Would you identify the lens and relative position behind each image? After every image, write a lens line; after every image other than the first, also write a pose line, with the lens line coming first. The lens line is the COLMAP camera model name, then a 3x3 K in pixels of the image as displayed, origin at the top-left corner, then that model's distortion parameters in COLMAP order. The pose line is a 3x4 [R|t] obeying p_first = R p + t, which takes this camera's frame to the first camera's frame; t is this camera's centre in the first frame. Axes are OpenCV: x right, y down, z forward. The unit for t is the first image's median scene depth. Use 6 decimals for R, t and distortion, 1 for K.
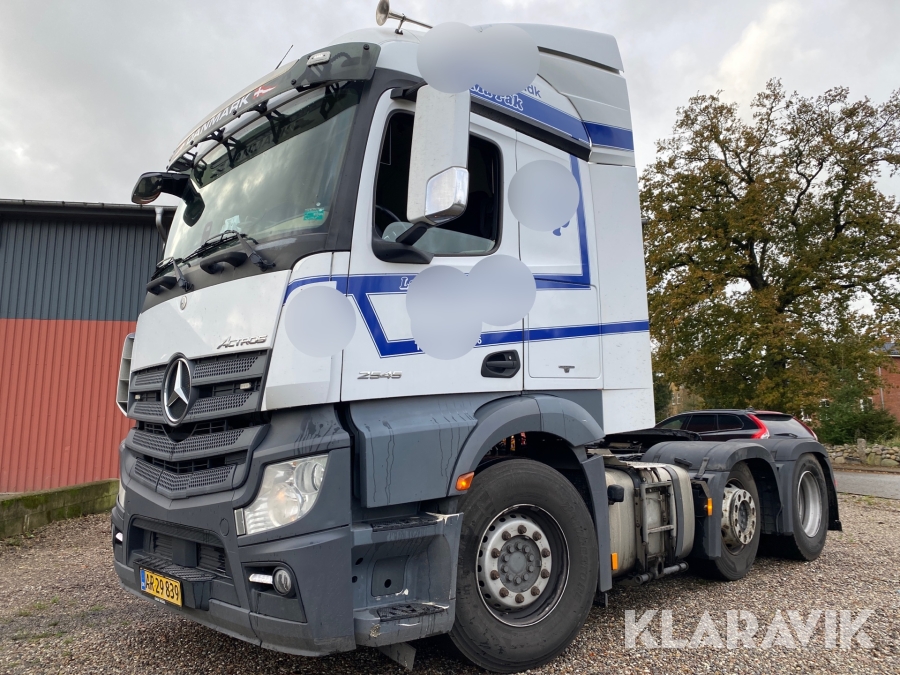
lens RADIAL K [[675.4, 0, 447.6], [0, 675.4, 340.6], [0, 0, 1]] dist [-0.030443, 0.006717]
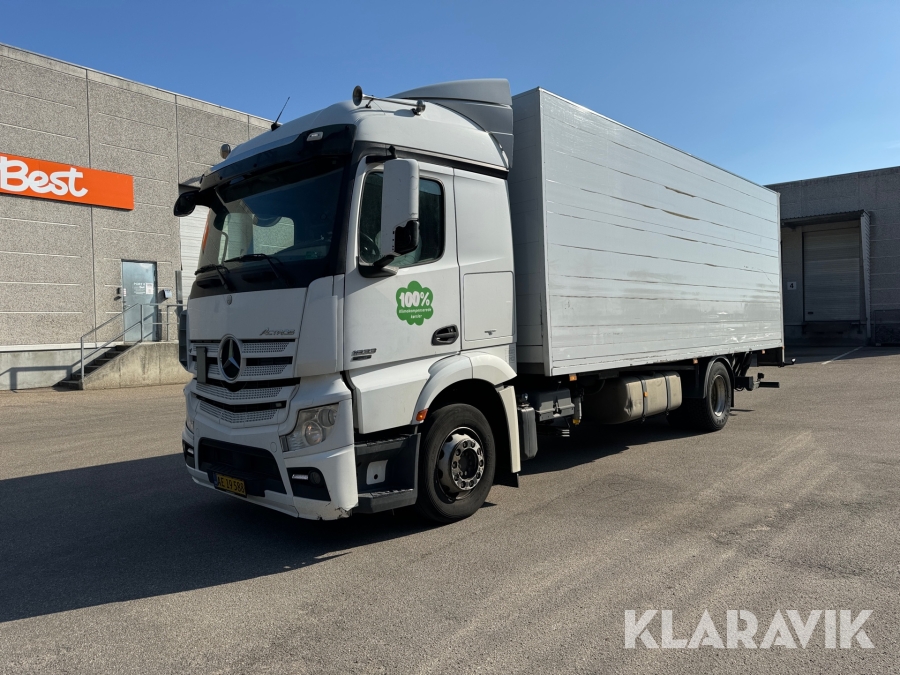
lens RADIAL K [[675.4, 0, 451.2], [0, 675.4, 336.2], [0, 0, 1]] dist [-0.030443, 0.006717]
pose [[0.998514, -0.030548, 0.045135, 0.024870], [0.023245, 0.987754, 0.154275, -0.203092], [-0.049295, -0.152997, 0.986996, -0.519984]]
